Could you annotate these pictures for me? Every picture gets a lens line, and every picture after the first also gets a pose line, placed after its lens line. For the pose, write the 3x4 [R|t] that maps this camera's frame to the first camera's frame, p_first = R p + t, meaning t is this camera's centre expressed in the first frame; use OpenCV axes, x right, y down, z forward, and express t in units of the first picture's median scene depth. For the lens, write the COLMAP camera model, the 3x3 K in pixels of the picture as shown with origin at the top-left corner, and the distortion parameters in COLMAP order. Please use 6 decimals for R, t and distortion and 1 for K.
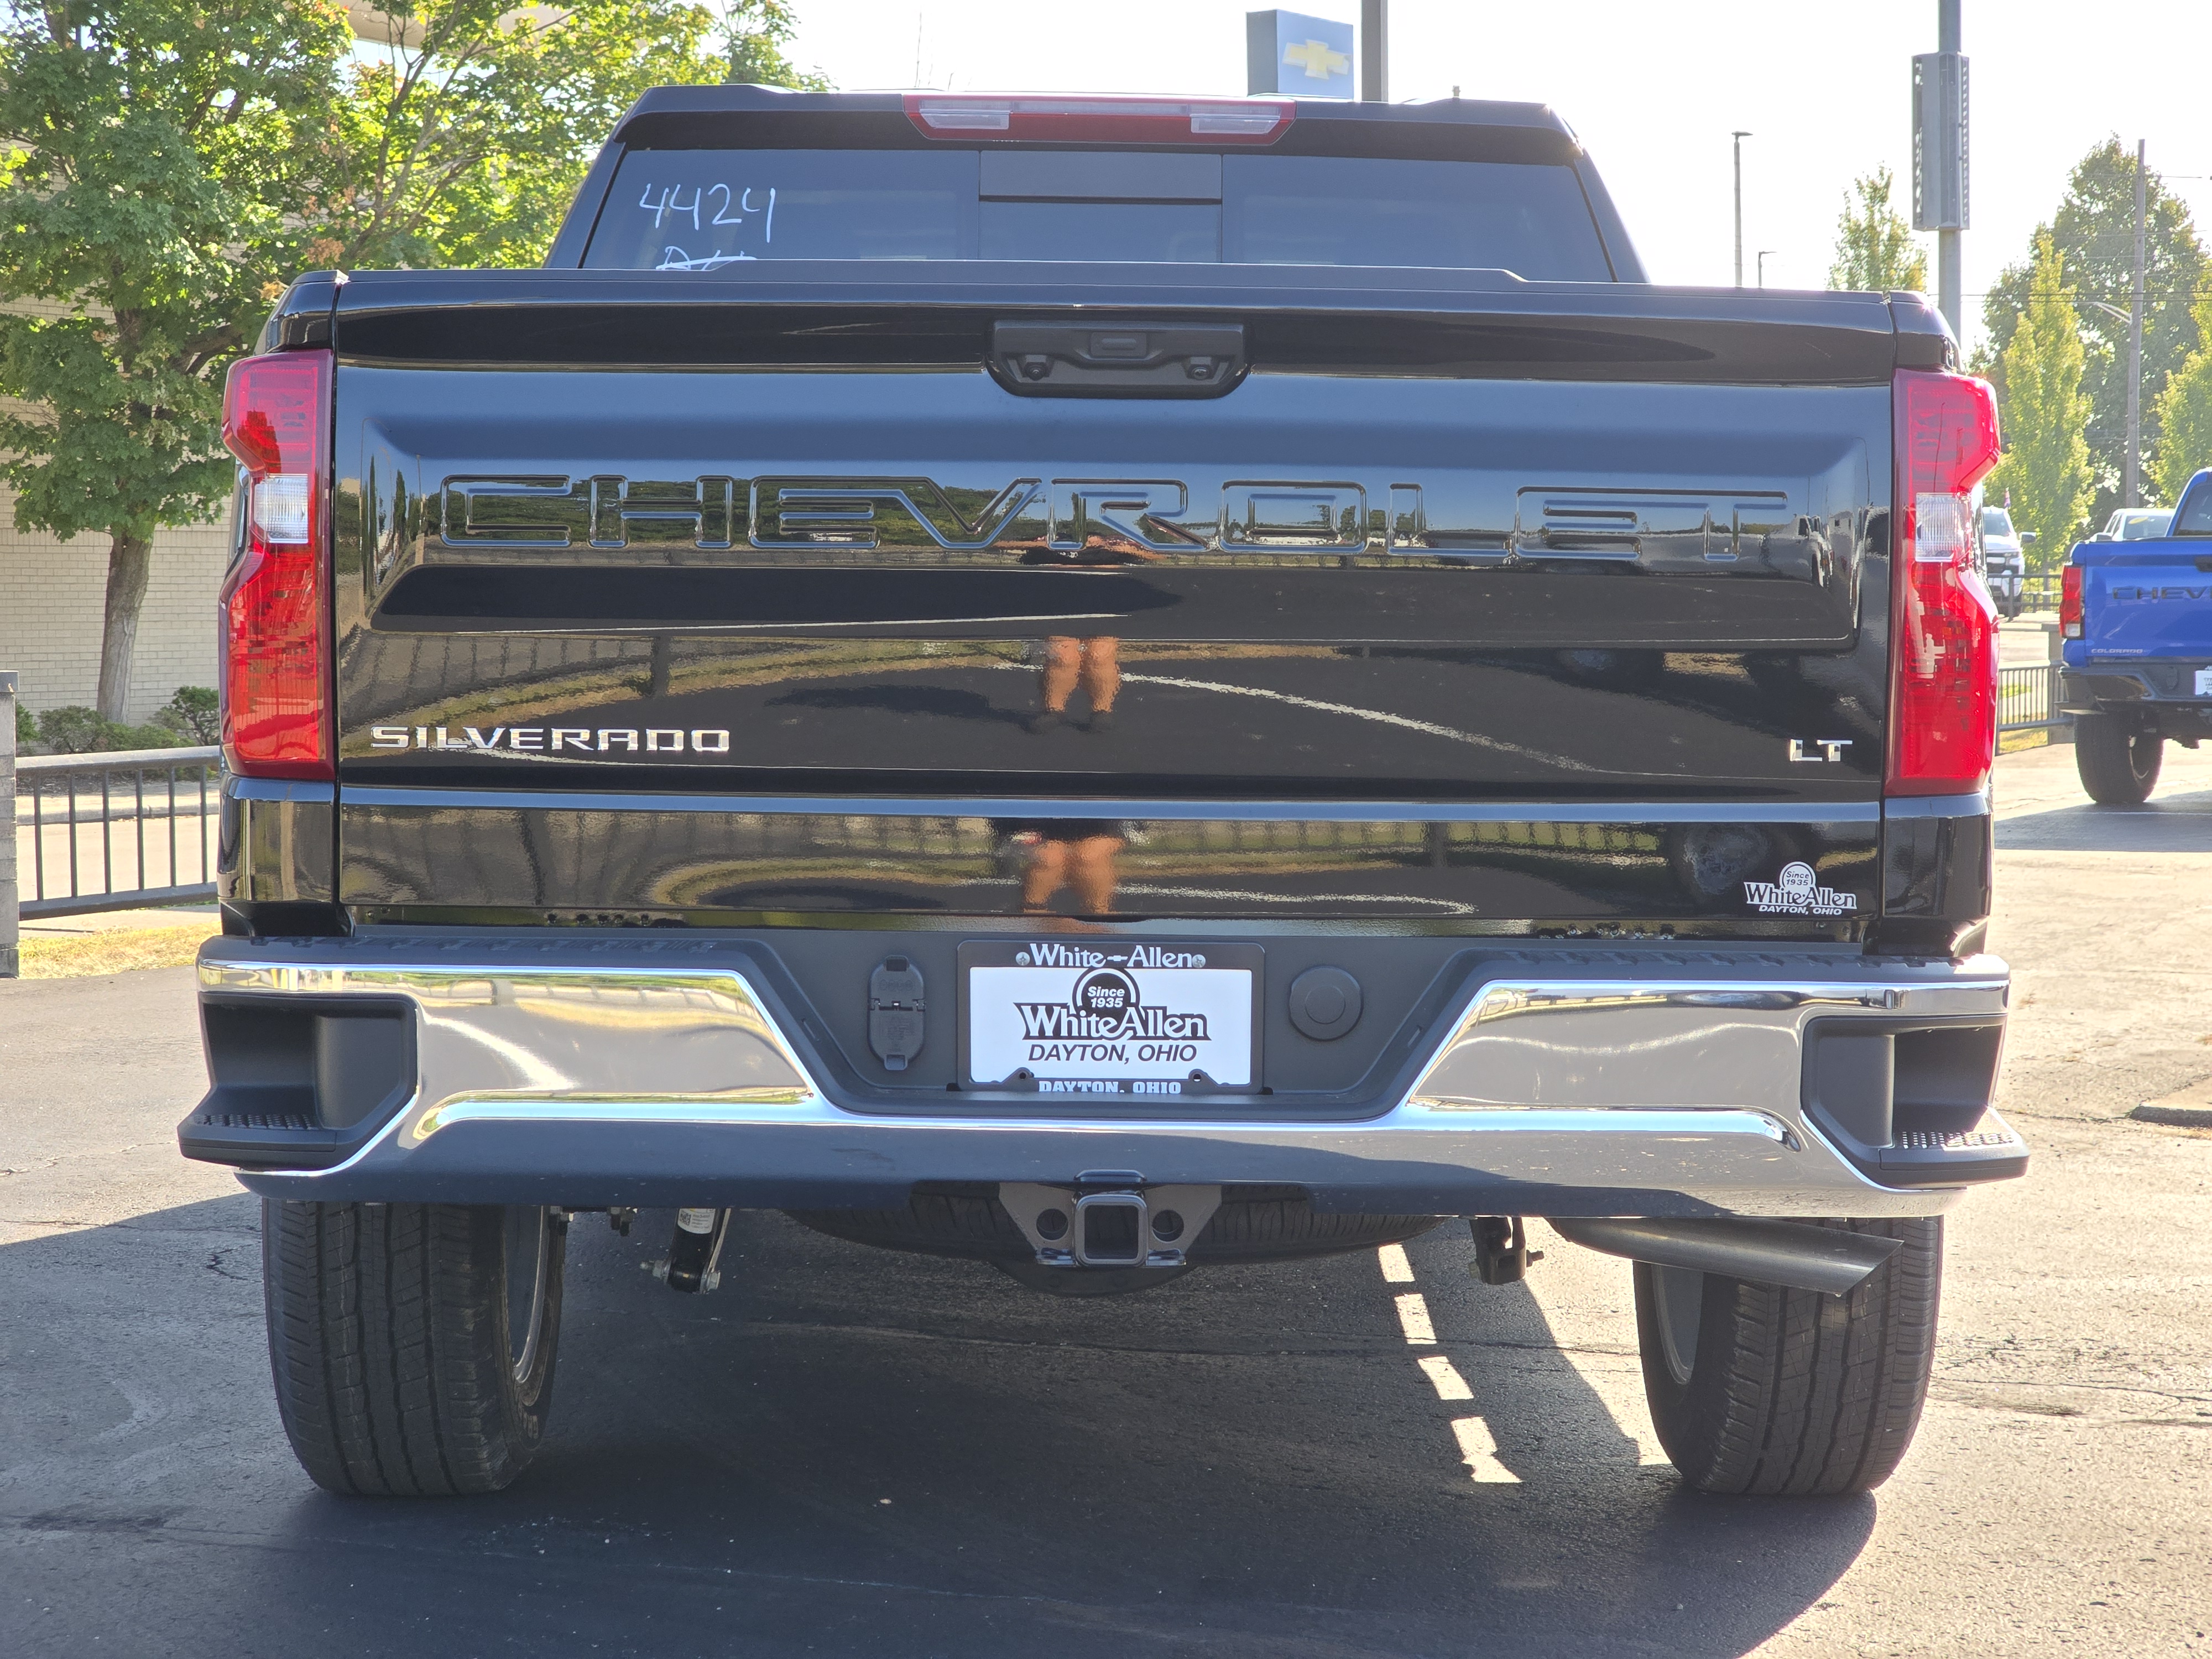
lens RADIAL K [[4461.3, 0, 1106.0], [0, 4461.3, 829.5], [0, 0, 1]] dist [-0.447144, 0.152242]
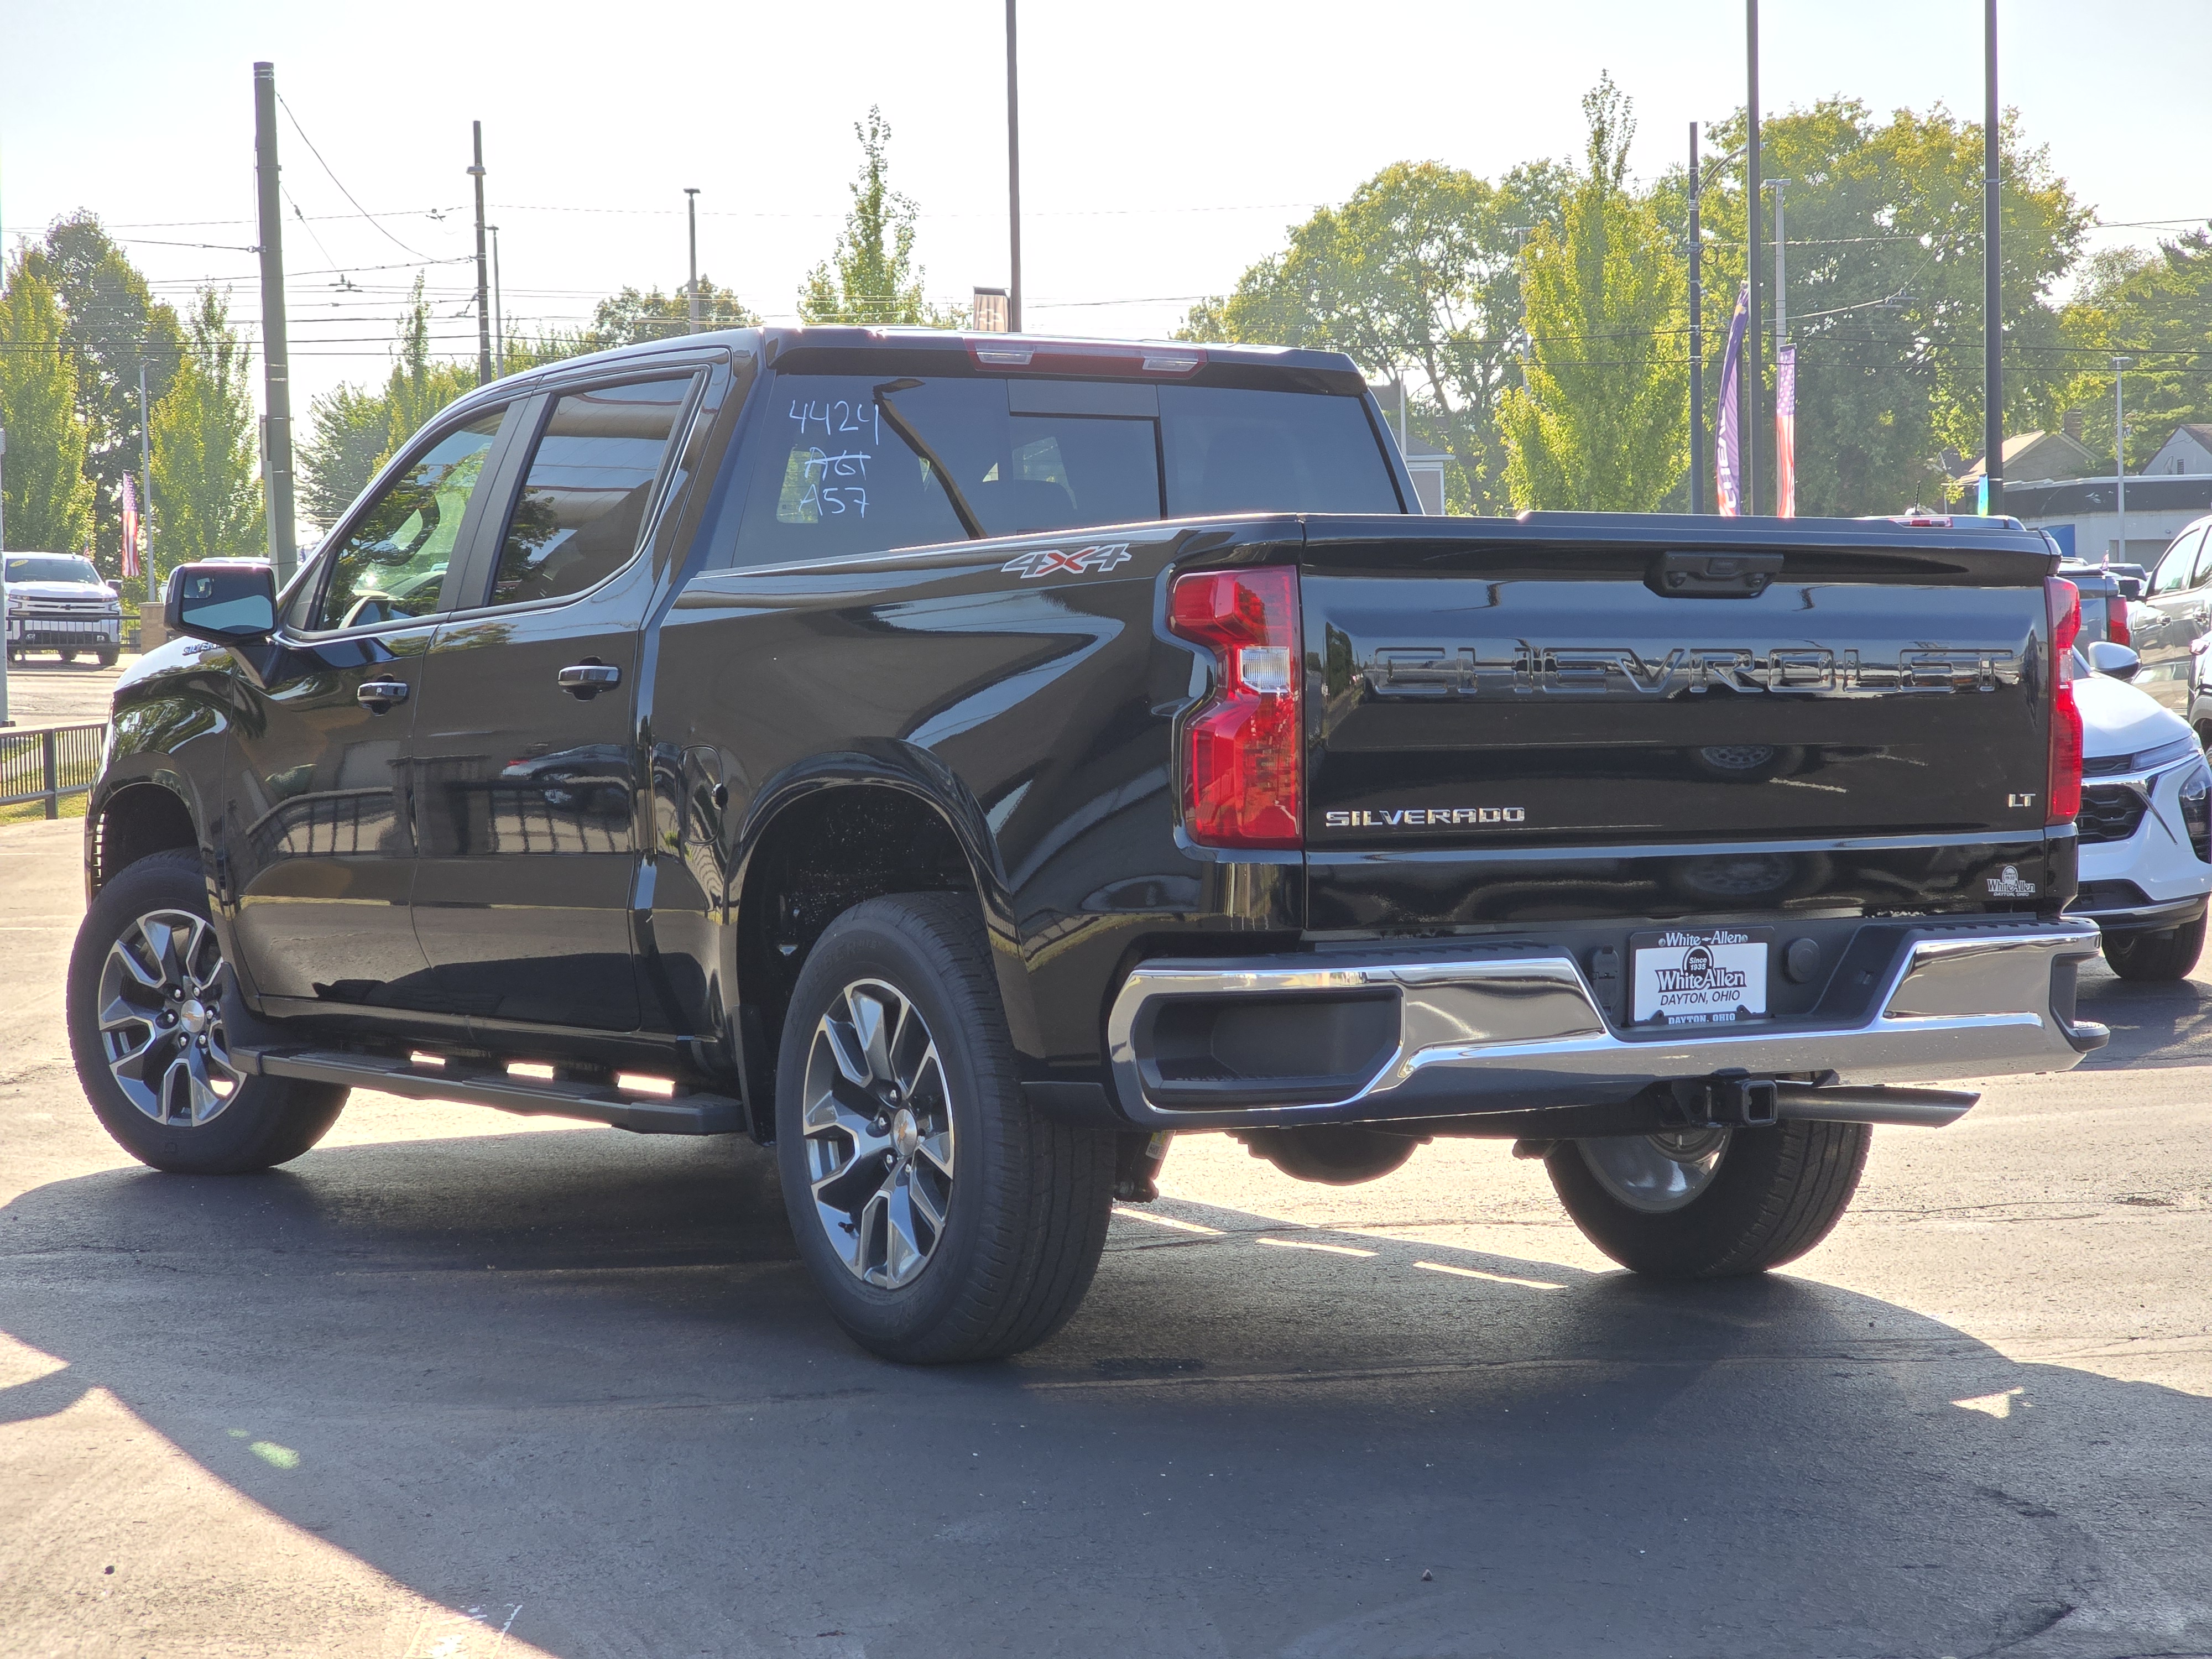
lens RADIAL K [[4461.3, 0, 1106.0], [0, 4461.3, 829.5], [0, 0, 1]] dist [-0.447144, 0.152242]
pose [[0.864864, -0.033253, 0.500903, -1.002293], [0.036453, 0.999330, 0.003402, -0.025170], [-0.500681, 0.015317, 0.865497, -0.299569]]
